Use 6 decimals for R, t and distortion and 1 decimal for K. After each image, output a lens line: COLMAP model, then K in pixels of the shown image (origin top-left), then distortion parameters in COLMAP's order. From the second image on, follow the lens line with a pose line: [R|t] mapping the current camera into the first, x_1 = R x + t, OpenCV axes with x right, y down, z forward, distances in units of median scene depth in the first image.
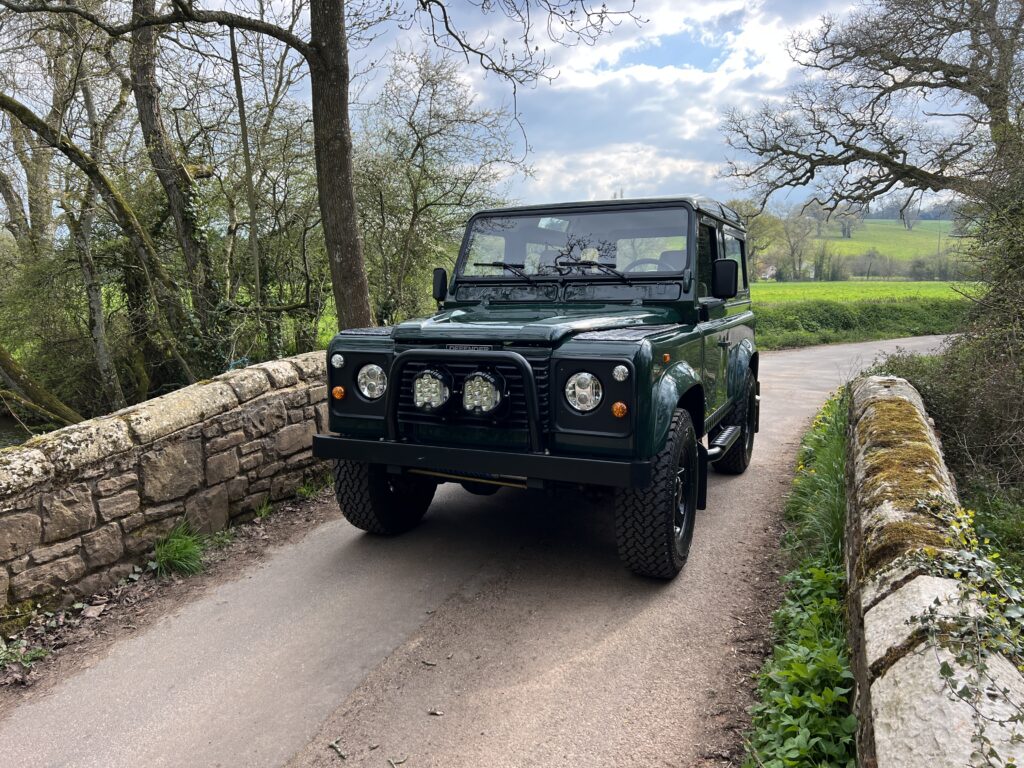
lens RADIAL K [[766.9, 0, 507.4], [0, 766.9, 379.8], [0, 0, 1]] dist [0.067908, -0.046889]
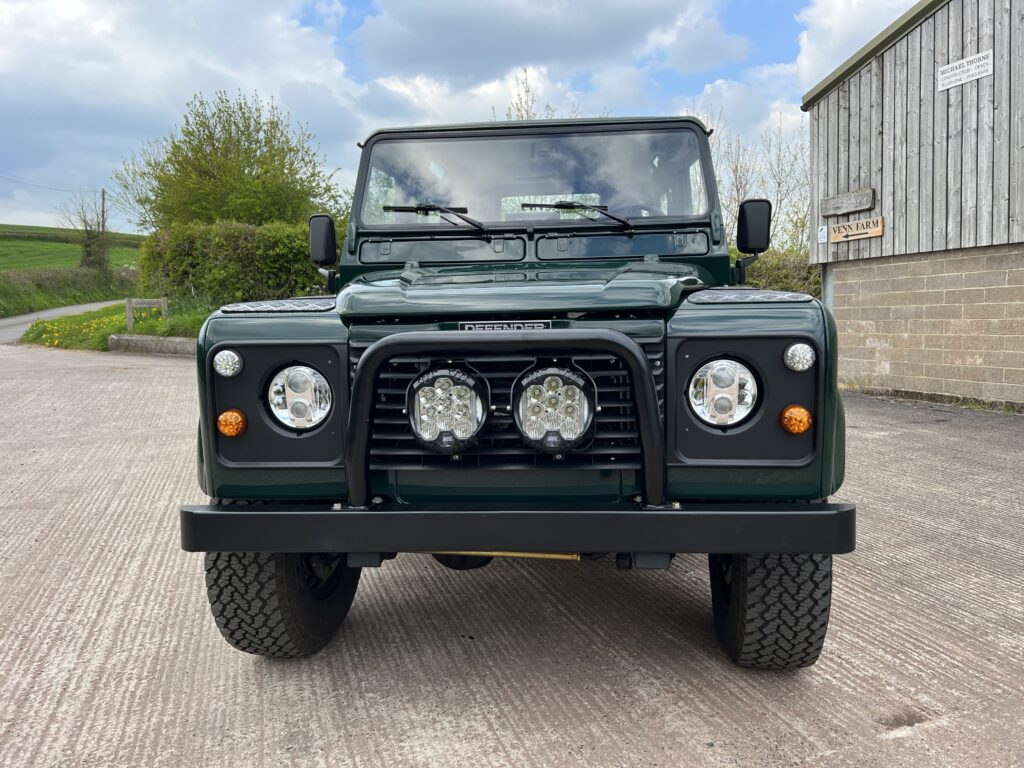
lens RADIAL K [[766.9, 0, 518.8], [0, 766.9, 389.8], [0, 0, 1]] dist [0.067908, -0.046889]
pose [[0.941467, -0.061564, 0.331435, -0.227497], [0.054850, 0.998056, 0.029585, -0.012158], [-0.332612, -0.009675, 0.943014, 0.478535]]
